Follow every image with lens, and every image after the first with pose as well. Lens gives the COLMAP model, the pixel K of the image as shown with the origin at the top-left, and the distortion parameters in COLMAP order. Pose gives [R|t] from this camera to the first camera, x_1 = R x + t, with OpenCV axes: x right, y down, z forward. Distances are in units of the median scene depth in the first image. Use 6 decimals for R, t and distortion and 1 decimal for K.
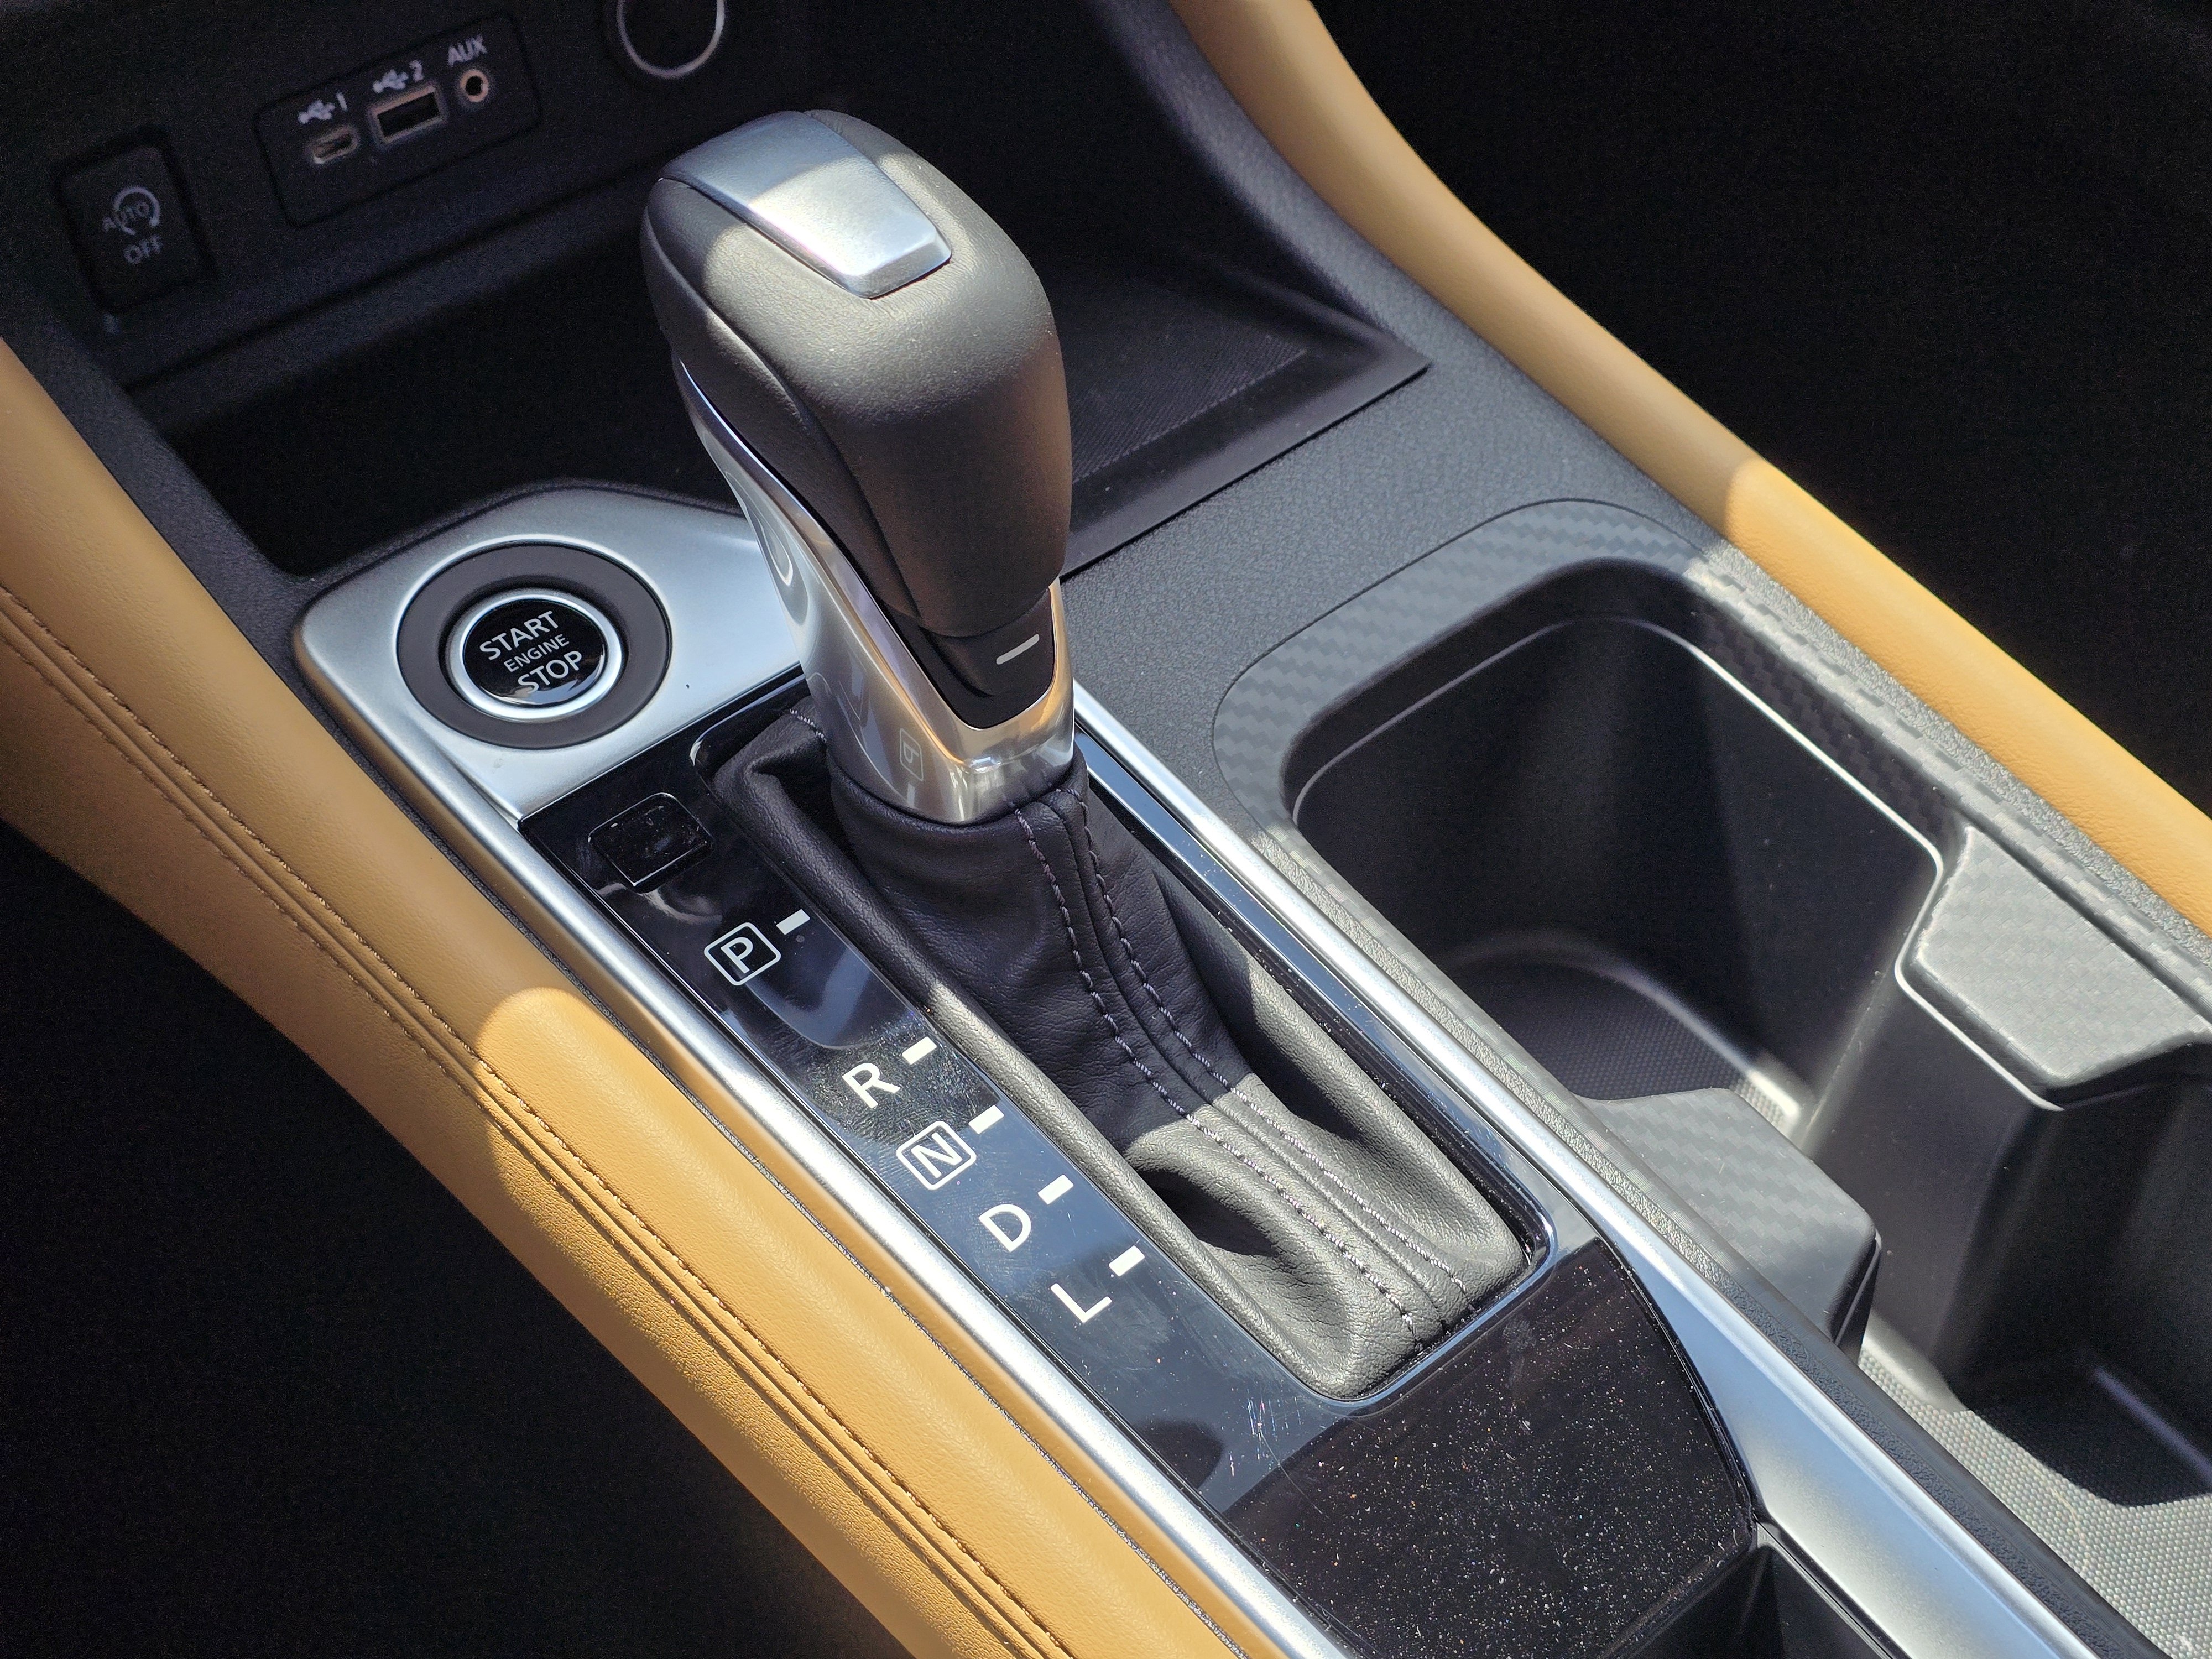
lens RADIAL K [[3028.9, 0, 1106.0], [0, 3028.9, 829.5], [0, 0, 1]] dist [-0.003428, -0.019105]
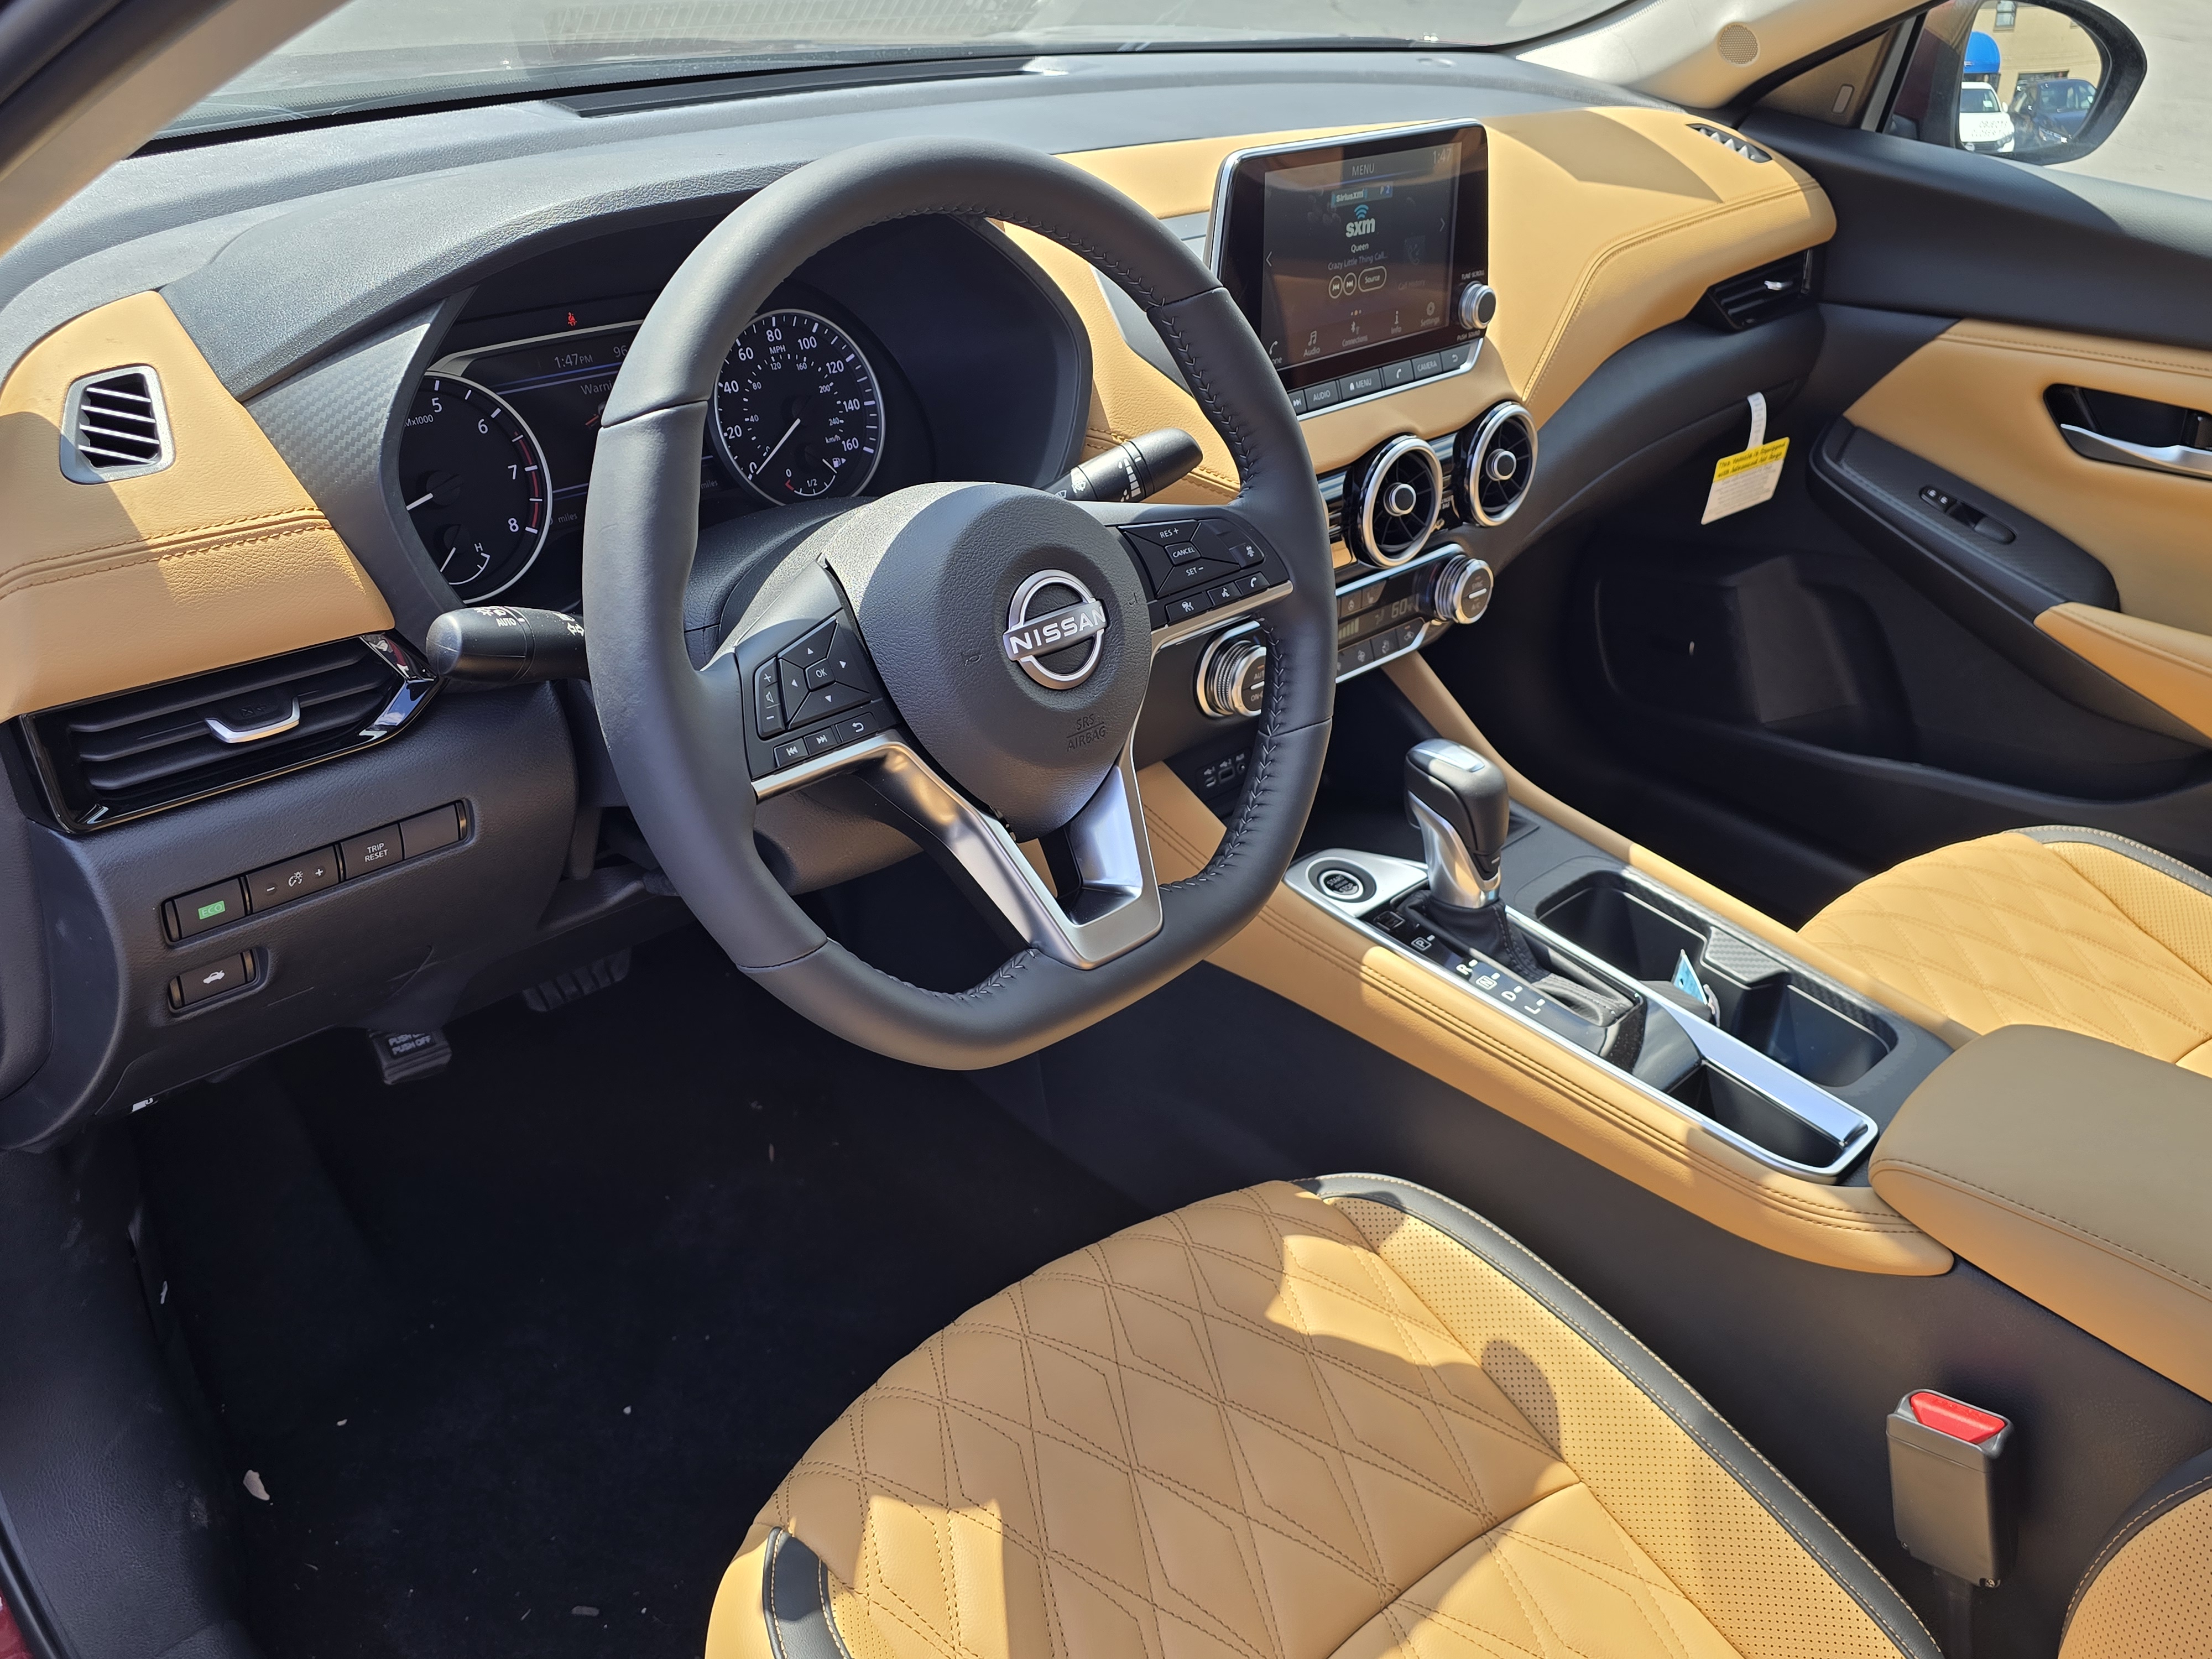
lens RADIAL K [[1785.9, 0, 1077.8], [0, 1785.9, 820.8], [0, 0, 1]] dist [0.071670, -0.141742]
pose [[0.997973, -0.013103, 0.062283, -0.685949], [0.031689, 0.950954, -0.307704, 0.571315], [-0.055196, 0.309054, 0.949441, -1.202622]]
